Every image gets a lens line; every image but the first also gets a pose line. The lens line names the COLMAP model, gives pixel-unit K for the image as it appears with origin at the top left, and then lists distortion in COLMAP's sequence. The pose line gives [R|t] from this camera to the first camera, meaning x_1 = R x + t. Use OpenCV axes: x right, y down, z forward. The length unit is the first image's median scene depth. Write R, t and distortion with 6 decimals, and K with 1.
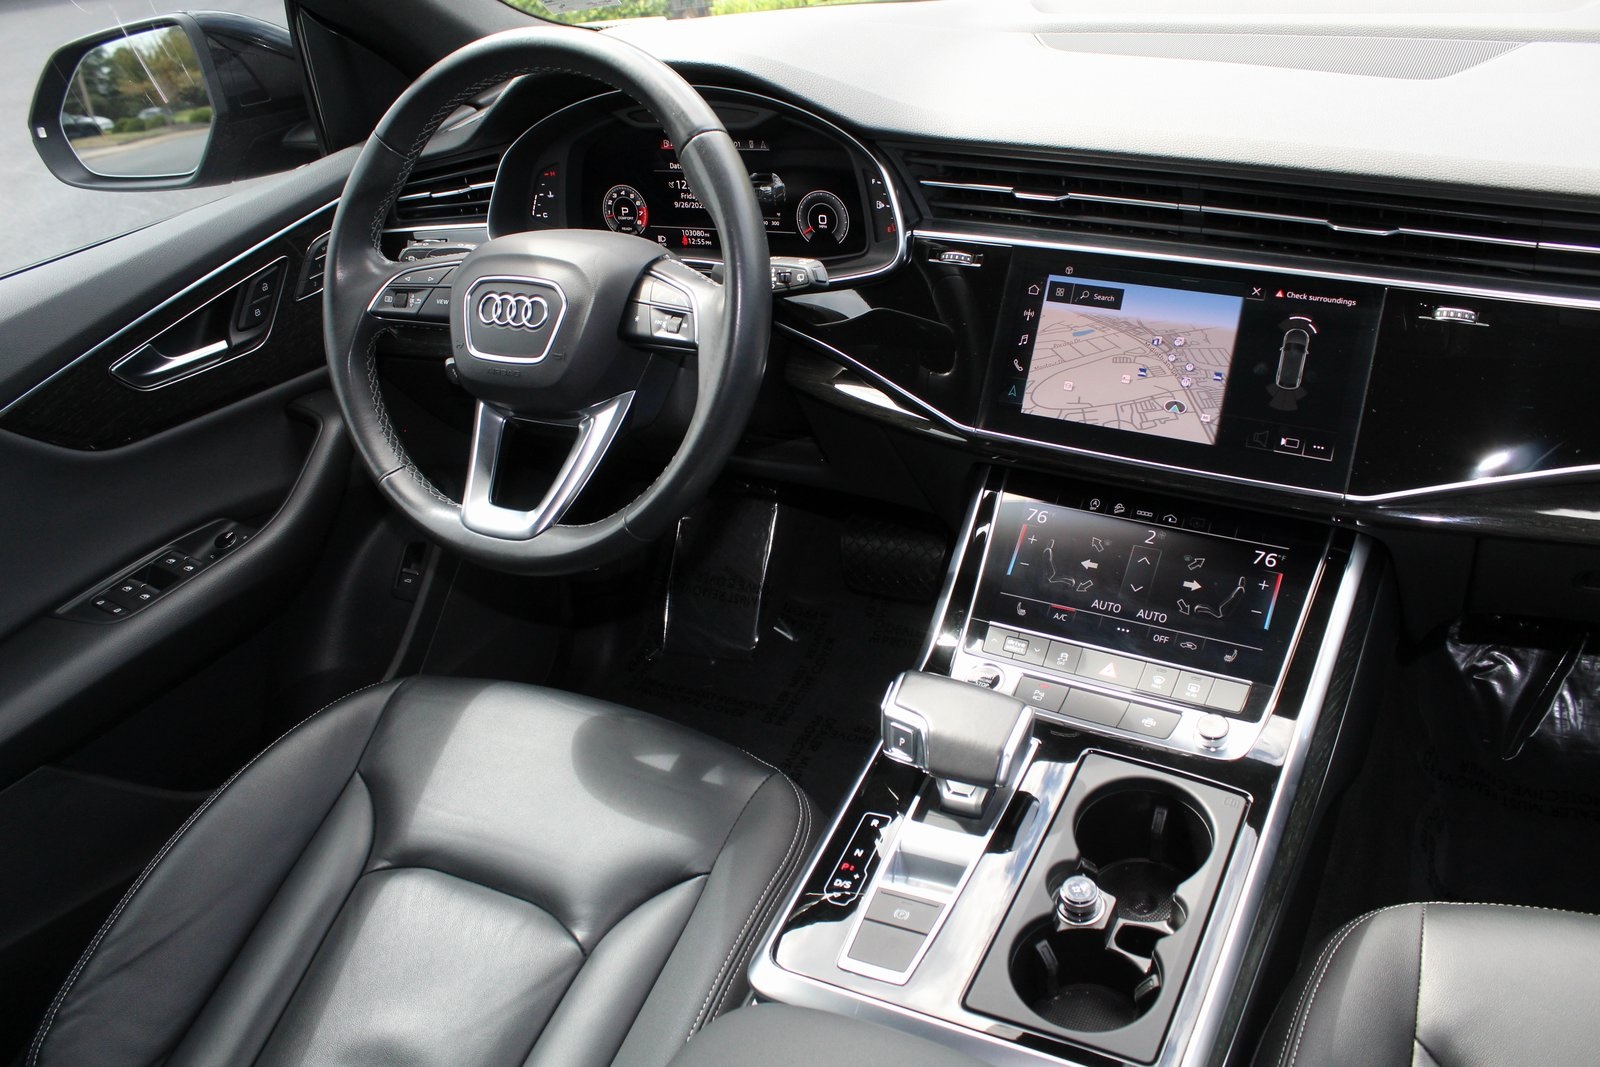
lens RADIAL K [[1323.2, 0, 800.4], [0, 1323.2, 548.0], [0, 0, 1]] dist [-0.150178, 0.066605]
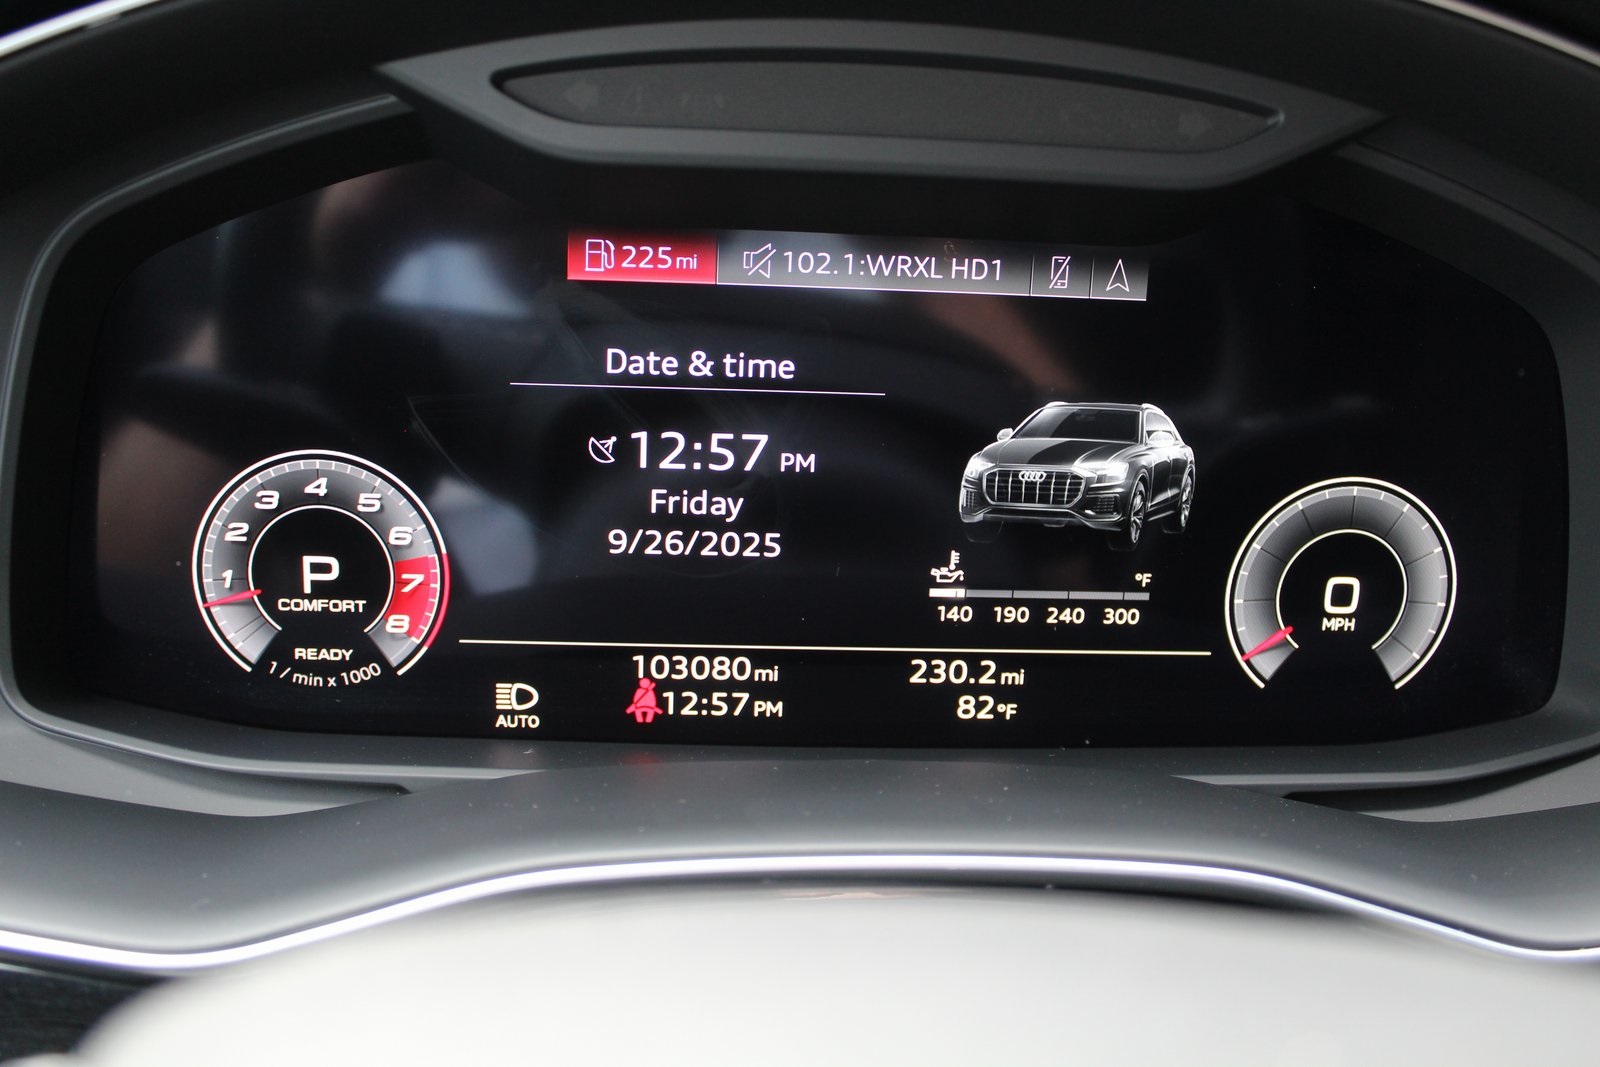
lens RADIAL K [[1632.0, 0, 798.2], [0, 1632.0, 535.2], [0, 0, 1]] dist [-0.065449, 0.000000]
pose [[0.841334, -0.019594, 0.540161, -0.264073], [0.146284, 0.970303, -0.192649, -0.254091], [-0.520345, 0.241099, 0.819215, 0.936240]]
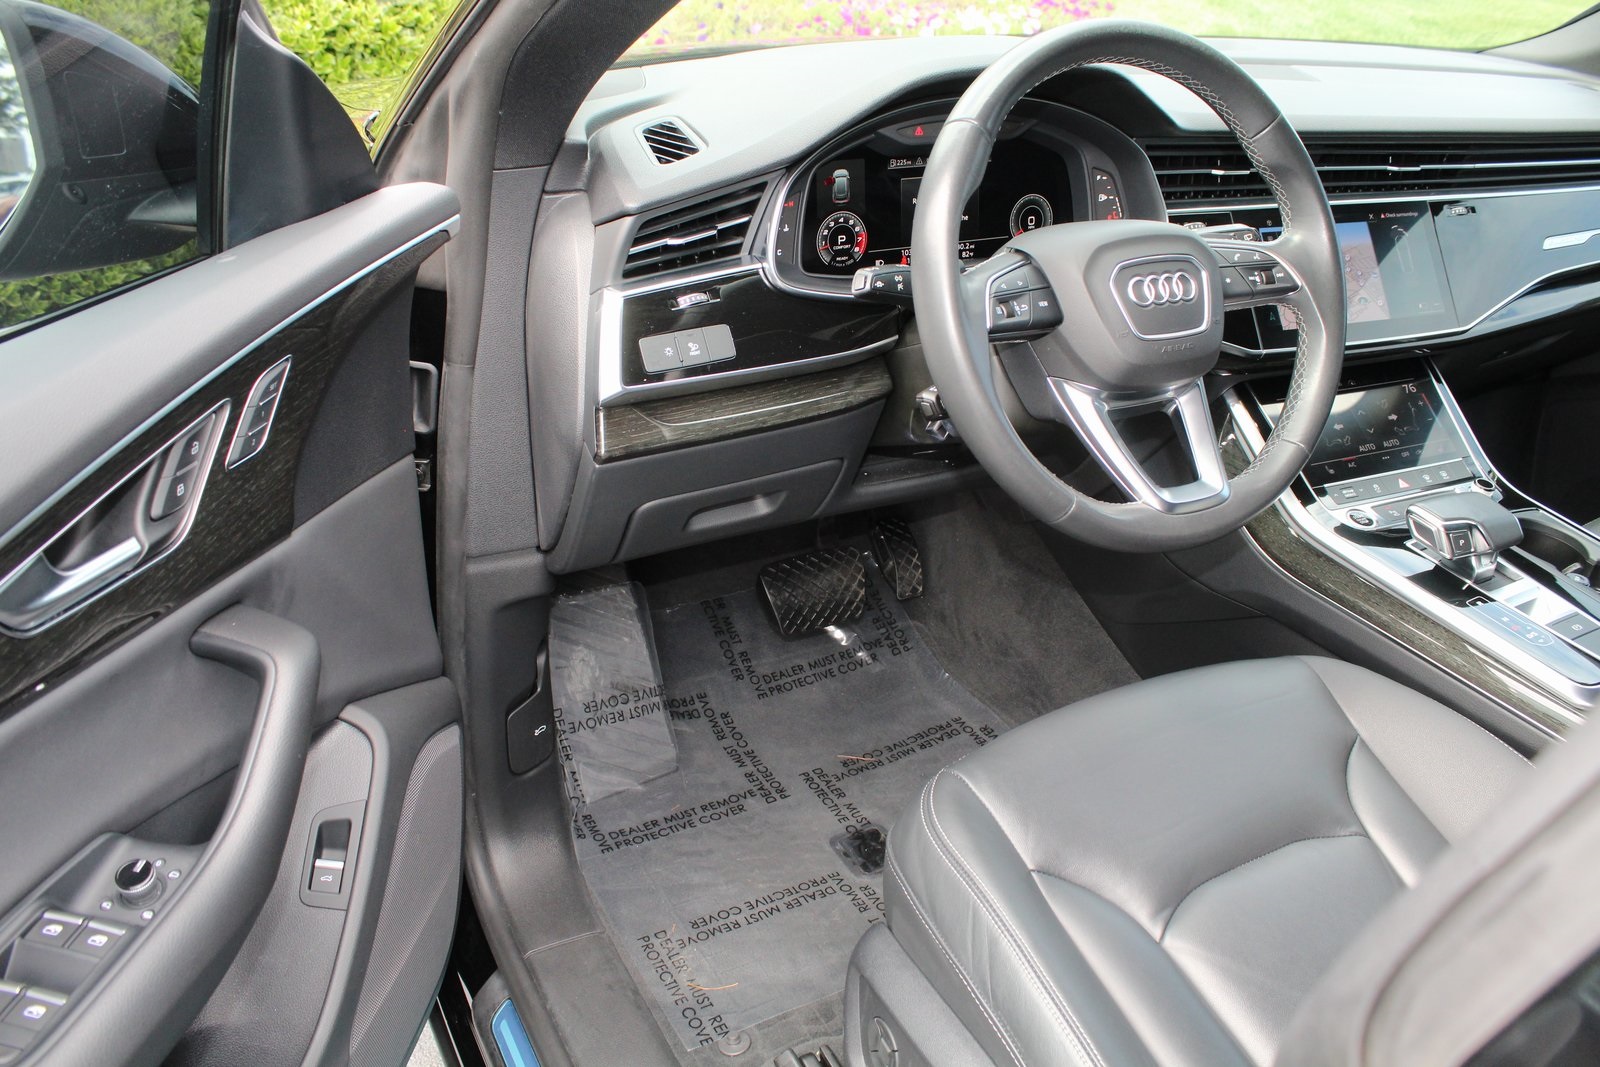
lens RADIAL K [[1323.2, 0, 795.4], [0, 1323.2, 530.8], [0, 0, 1]] dist [-0.150178, 0.066605]
pose [[0.572415, -0.254995, 0.779306, -1.188964], [0.346581, 0.936584, 0.051887, -0.152818], [-0.743117, 0.240392, 0.624491, 0.606791]]
